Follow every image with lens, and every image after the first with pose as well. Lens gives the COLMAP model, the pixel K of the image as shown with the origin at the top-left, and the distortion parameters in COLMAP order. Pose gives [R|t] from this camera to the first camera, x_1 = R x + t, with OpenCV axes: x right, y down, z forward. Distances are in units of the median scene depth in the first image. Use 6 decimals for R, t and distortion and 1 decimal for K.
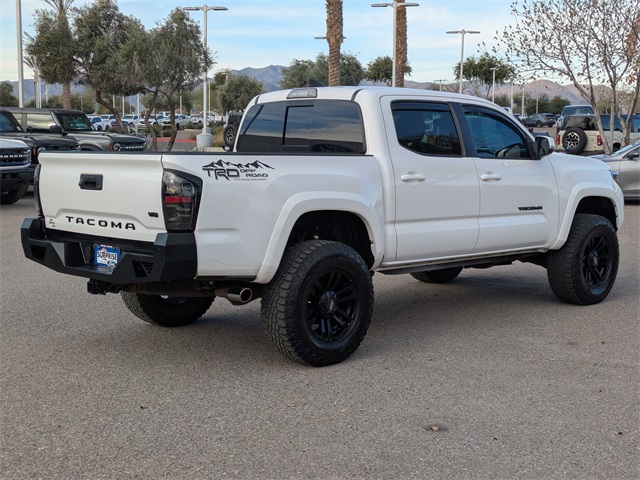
lens RADIAL K [[959.7, 0, 320.0], [0, 959.7, 240.0], [0, 0, 1]] dist [0.021001, 0.038678]
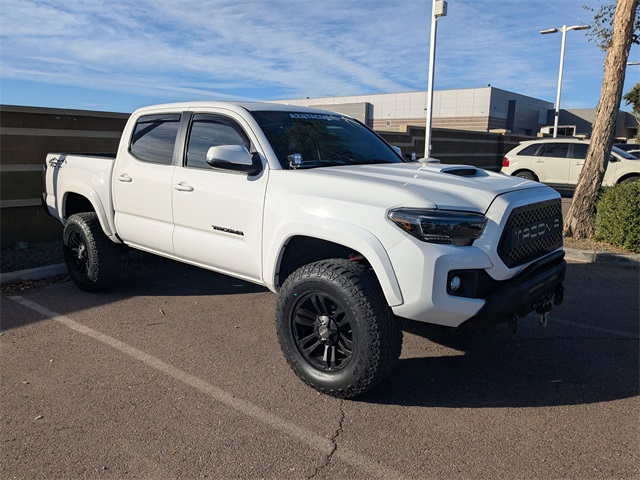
lens RADIAL K [[506.0, 0, 318.4], [0, 506.0, 261.1], [0, 0, 1]] dist [-0.000894, -0.010496]
pose [[0.061990, 0.210992, -0.975520, 0.772990], [-0.123694, 0.971489, 0.202260, -0.124075], [0.990382, 0.108128, 0.086321, 1.201073]]
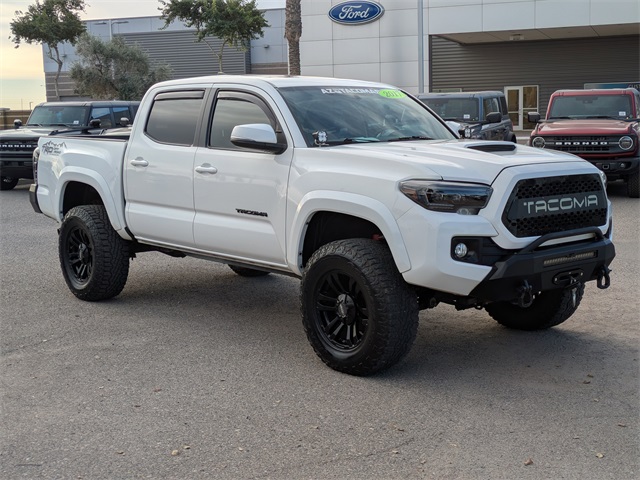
lens RADIAL K [[959.7, 0, 320.0], [0, 959.7, 240.0], [0, 0, 1]] dist [0.021001, 0.038678]
pose [[-0.062736, 0.111941, -0.991732, 1.172805], [-0.109745, 0.986890, 0.118337, -0.128960], [0.991978, 0.116262, -0.049629, 1.264851]]
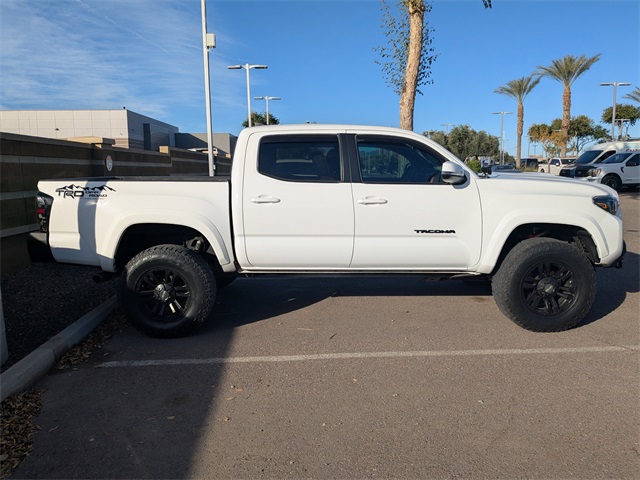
lens RADIAL K [[512.6, 0, 320.0], [0, 512.6, 240.0], [0, 0, 1]] dist [0.017617, -0.000413]
pose [[0.708692, 0.078182, -0.701173, 0.600721], [-0.058862, 0.996928, 0.051666, -0.051904], [0.703059, 0.004657, 0.711117, 0.591748]]
